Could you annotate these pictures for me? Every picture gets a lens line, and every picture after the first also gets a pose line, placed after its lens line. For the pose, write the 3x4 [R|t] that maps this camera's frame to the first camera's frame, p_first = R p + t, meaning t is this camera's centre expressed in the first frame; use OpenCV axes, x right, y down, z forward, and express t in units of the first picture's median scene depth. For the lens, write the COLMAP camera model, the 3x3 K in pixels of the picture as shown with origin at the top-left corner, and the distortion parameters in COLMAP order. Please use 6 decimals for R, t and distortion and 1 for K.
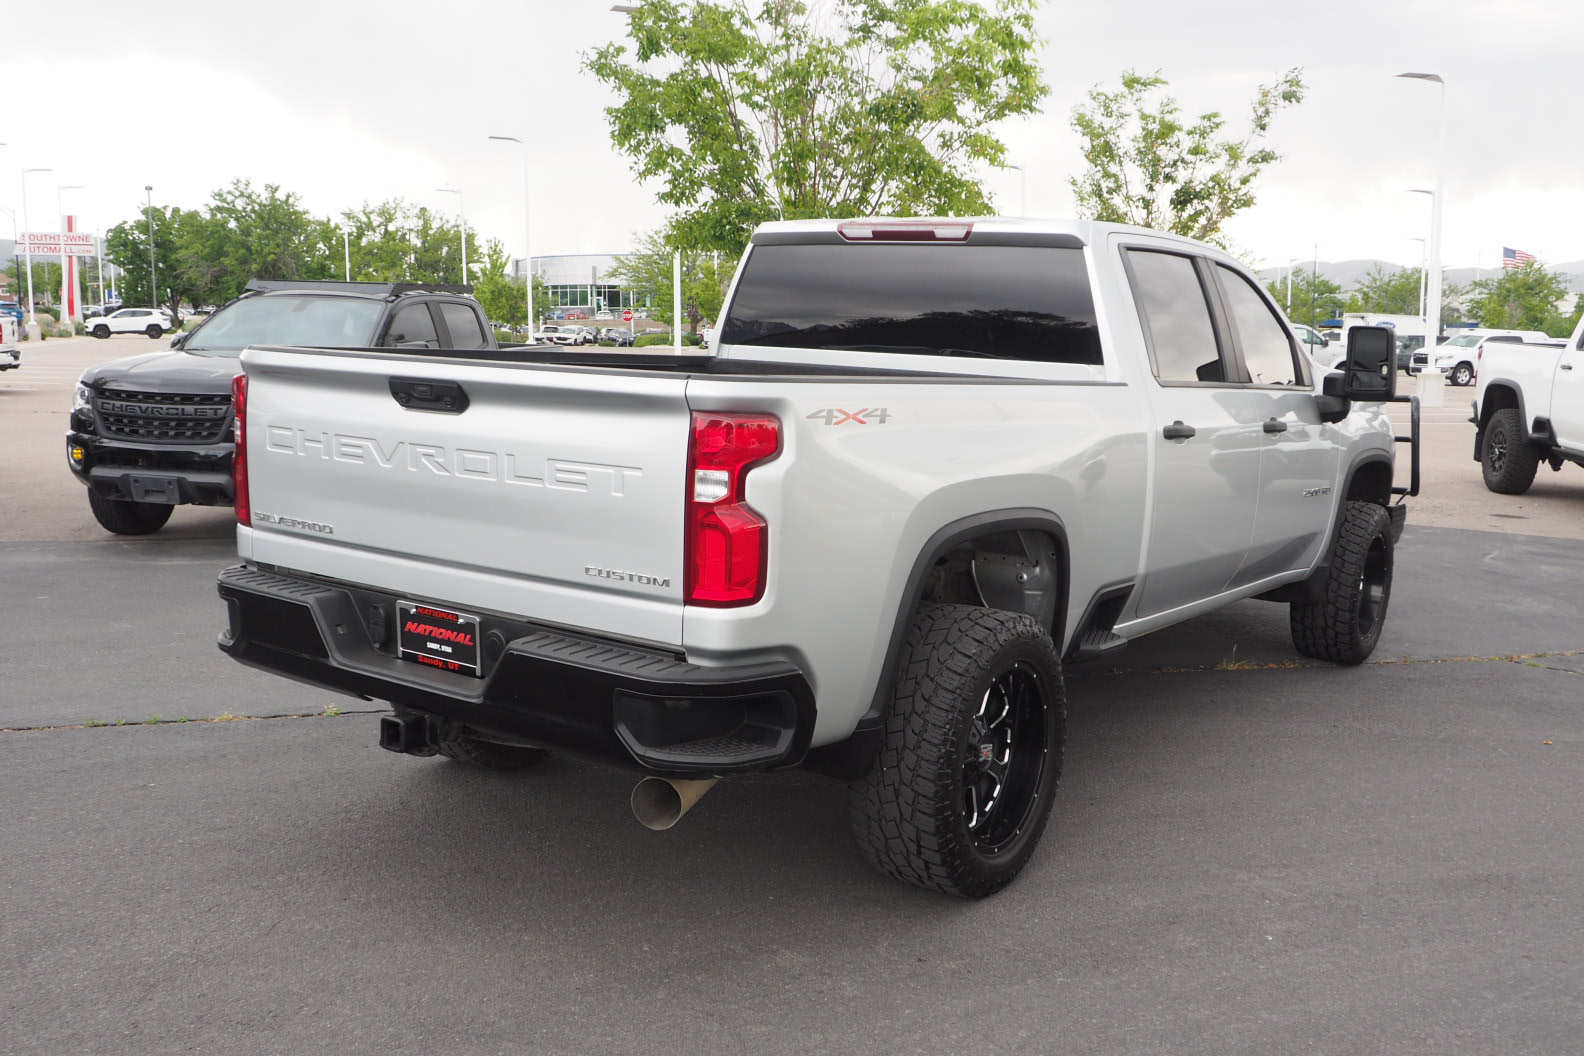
lens RADIAL K [[1528.2, 0, 783.2], [0, 1528.2, 505.8], [0, 0, 1]] dist [0.003290, -0.016620]
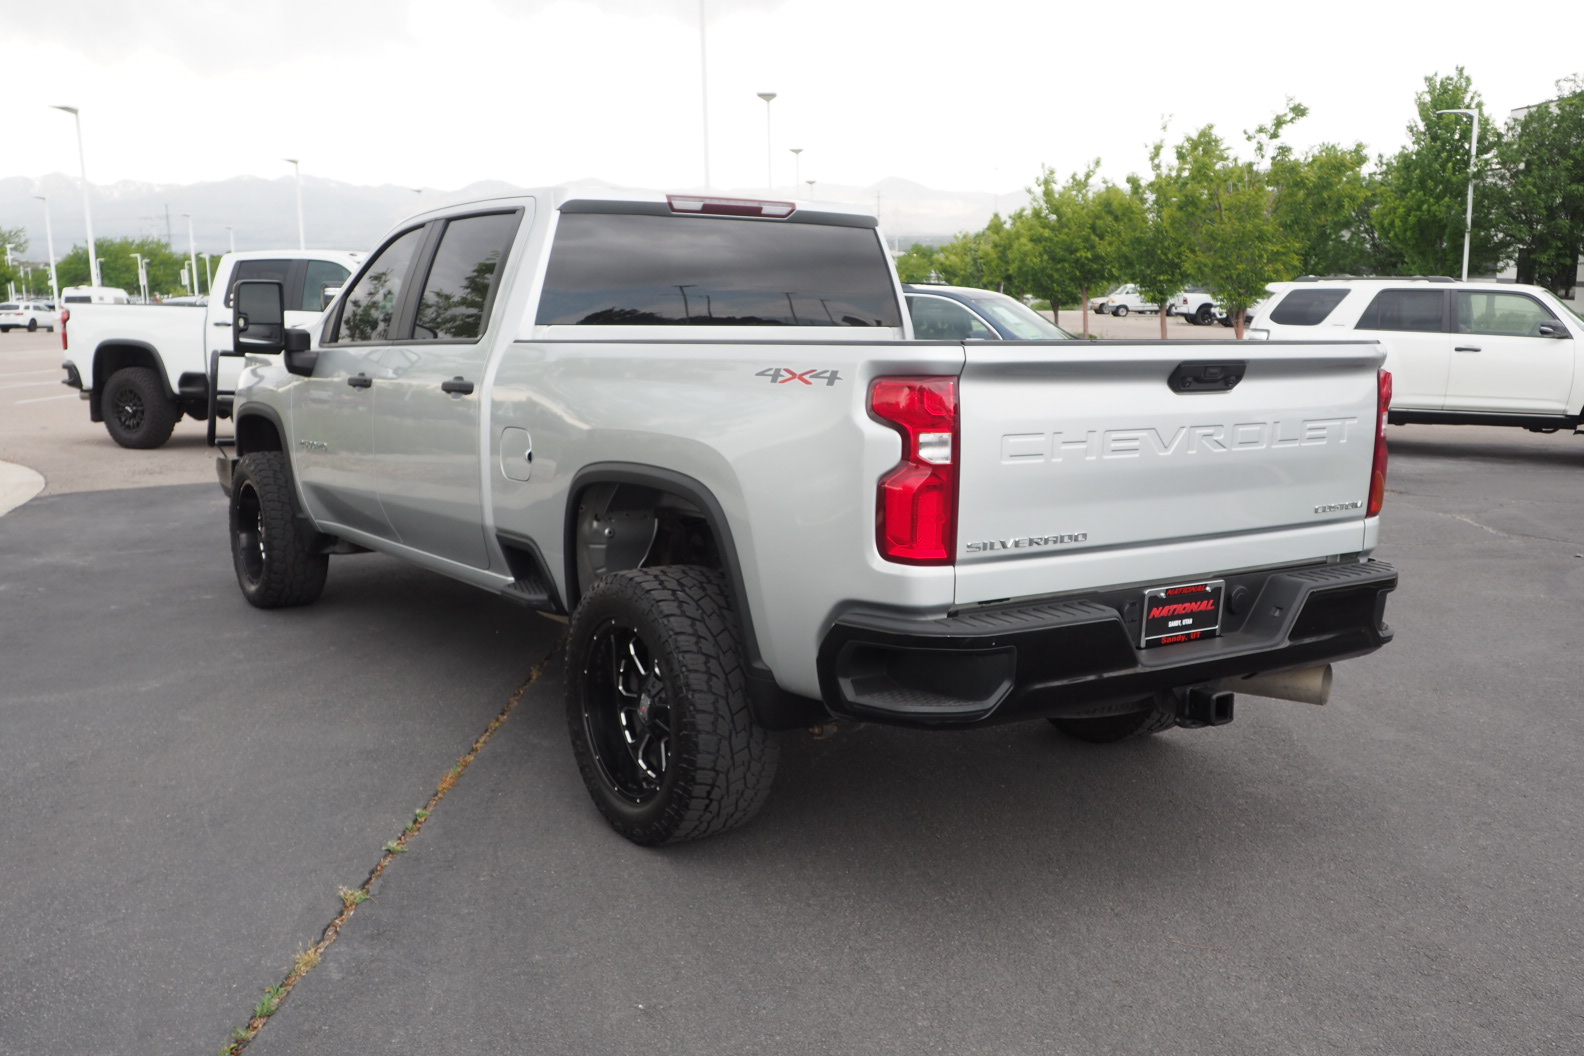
lens RADIAL K [[1492.8, 0, 792.0], [0, 1492.8, 528.0], [0, 0, 1]] dist [-0.008043, -0.010706]
pose [[0.348498, -0.165396, 0.922601, -0.462040], [0.120700, 0.984032, 0.130816, -0.049849], [-0.929505, 0.065768, 0.362897, 0.328328]]
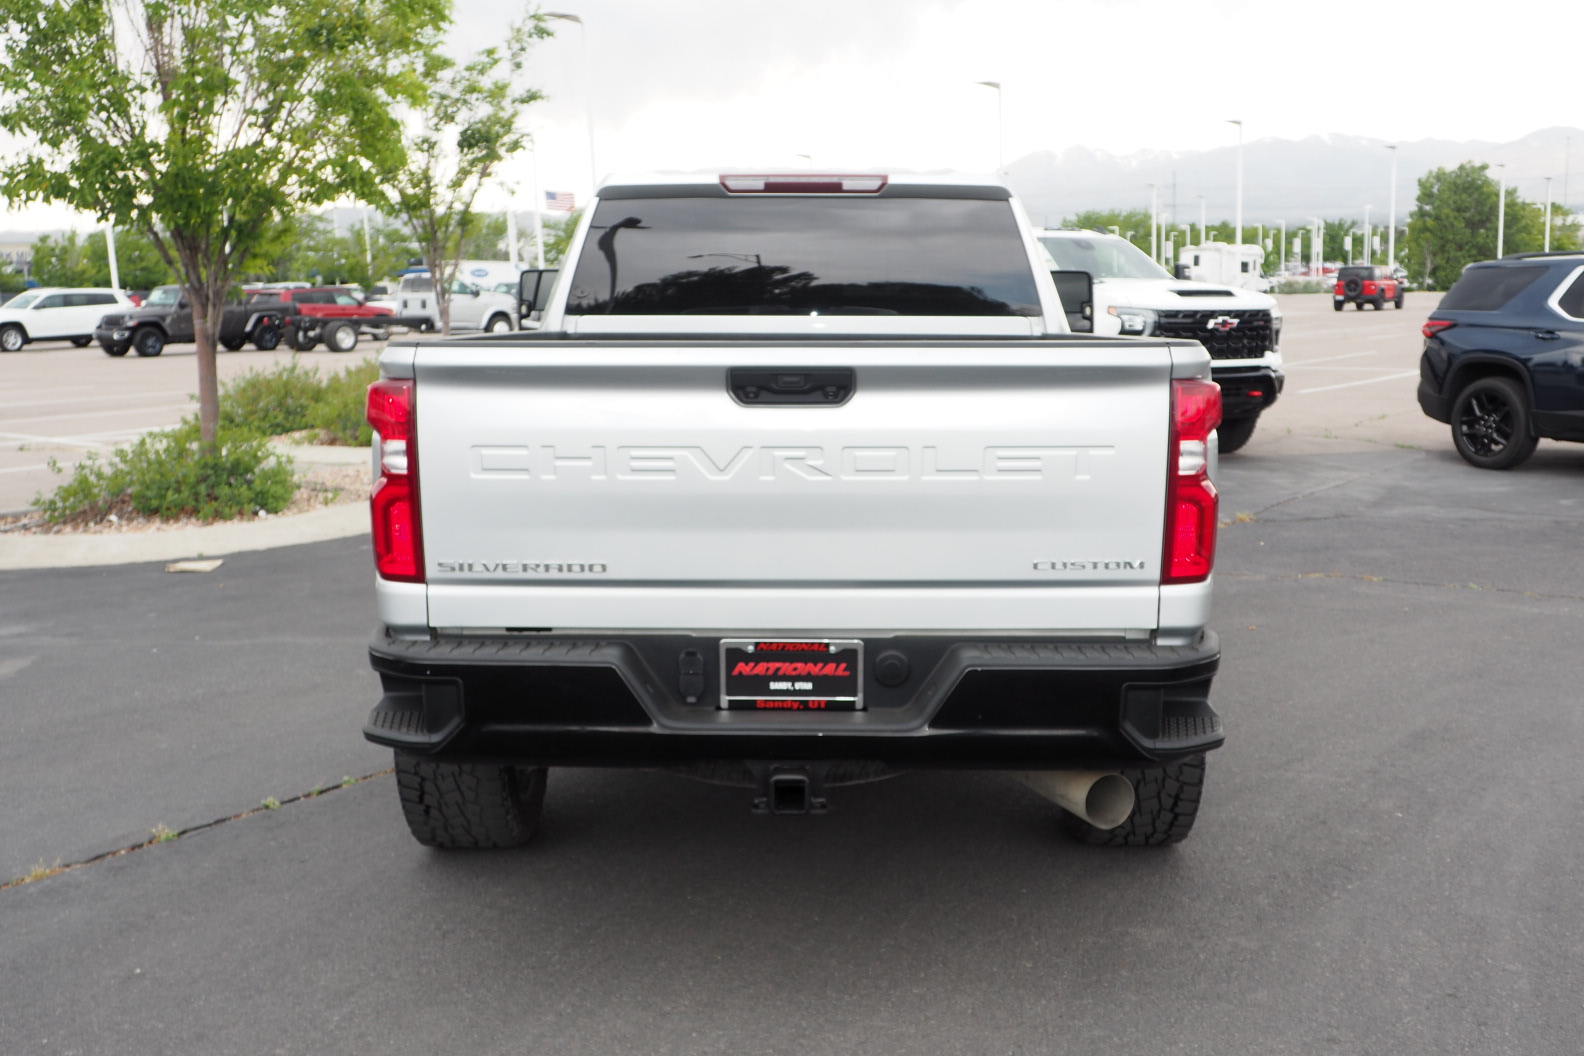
lens RADIAL K [[1659.4, 0, 816.2], [0, 1659.4, 536.9], [0, 0, 1]] dist [-0.008289, -0.011525]
pose [[0.820123, -0.121775, 0.559078, -0.268381], [0.100129, 0.992557, 0.069311, -0.019097], [-0.563357, -0.000863, 0.826213, 0.088807]]
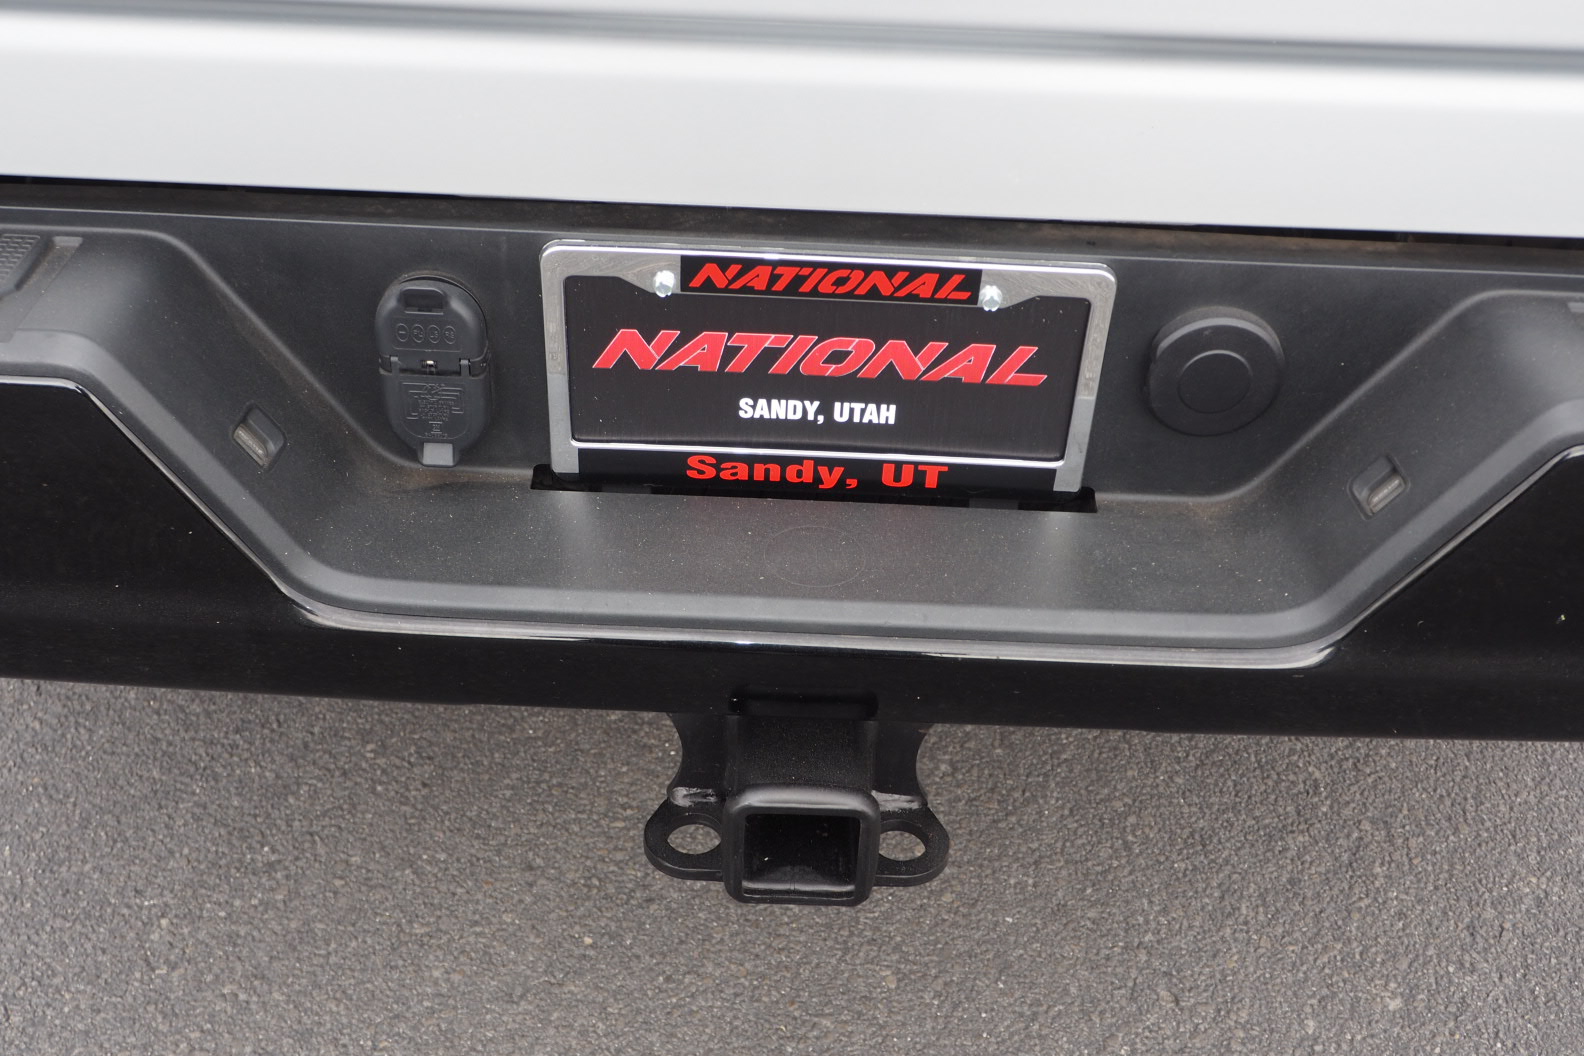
lens RADIAL K [[1650.1, 0, 792.0], [0, 1650.1, 528.0], [0, 0, 1]] dist [-0.028220, -0.010496]
pose [[0.825612, -0.332096, 0.456155, -0.128862], [0.064577, 0.858746, 0.508315, -0.005729], [-0.560531, -0.390213, 0.730437, 0.307818]]
